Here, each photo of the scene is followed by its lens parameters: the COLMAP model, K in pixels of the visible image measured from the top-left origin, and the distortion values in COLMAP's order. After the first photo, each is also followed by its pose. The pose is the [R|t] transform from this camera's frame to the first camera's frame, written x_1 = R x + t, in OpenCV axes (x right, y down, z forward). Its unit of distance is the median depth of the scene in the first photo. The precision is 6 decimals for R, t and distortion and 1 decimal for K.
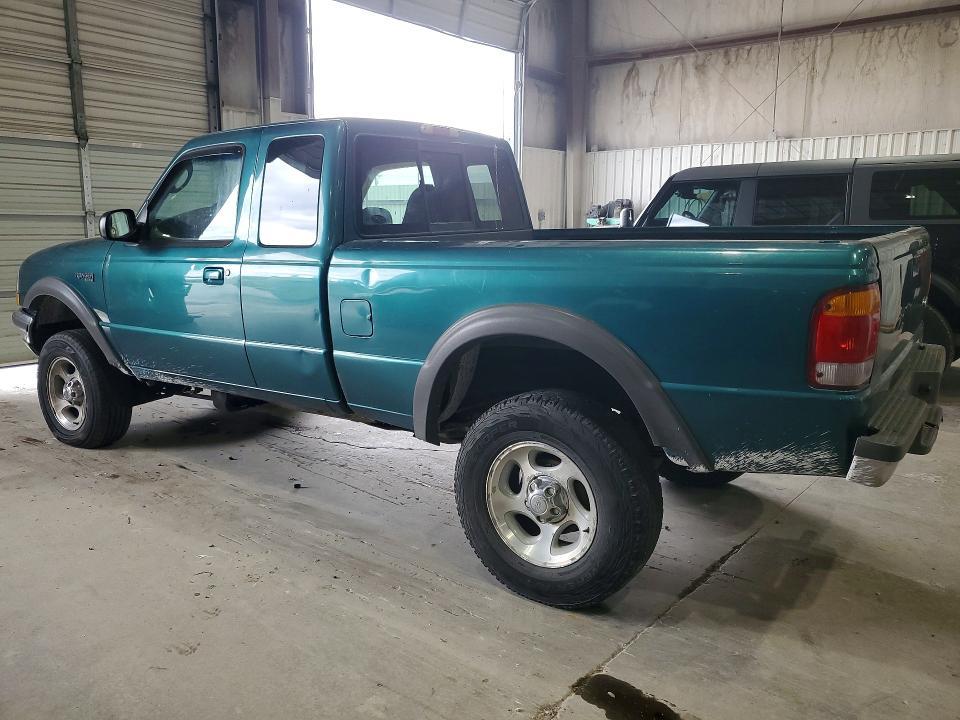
lens RADIAL K [[805.2, 0, 480.0], [0, 805.2, 360.0], [0, 0, 1]] dist [0.022083, -0.005183]
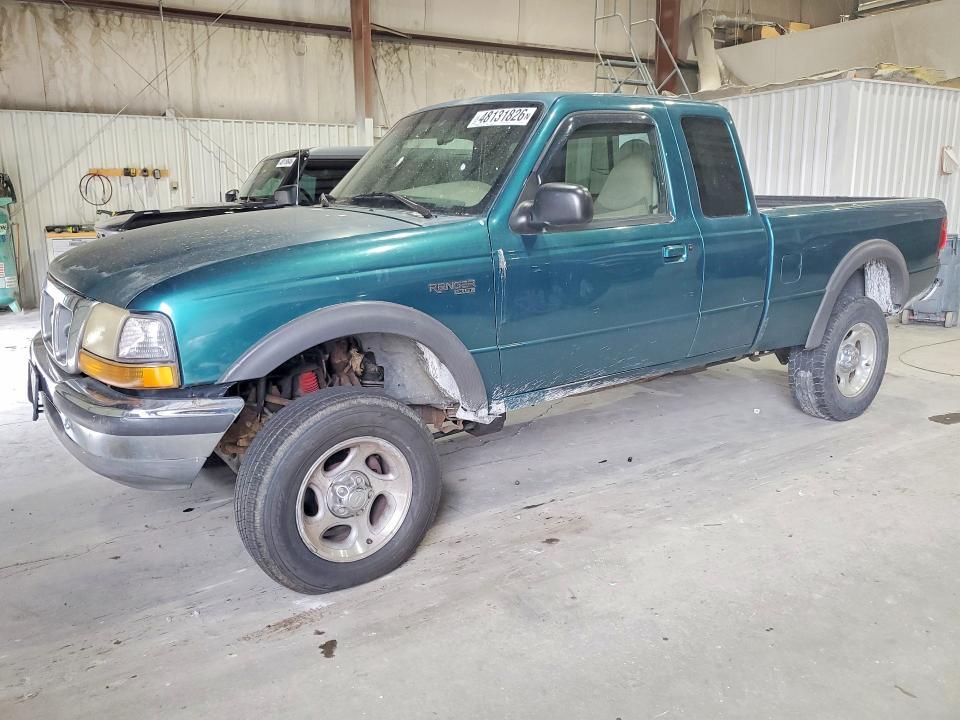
lens RADIAL K [[828.6, 0, 480.0], [0, 828.6, 360.0], [0, 0, 1]] dist [-0.006017, 0.011650]
pose [[0.249672, -0.186091, 0.950281, -0.598808], [0.184488, 0.972526, 0.141976, -0.065853], [-0.950594, 0.139868, 0.277144, 0.445771]]
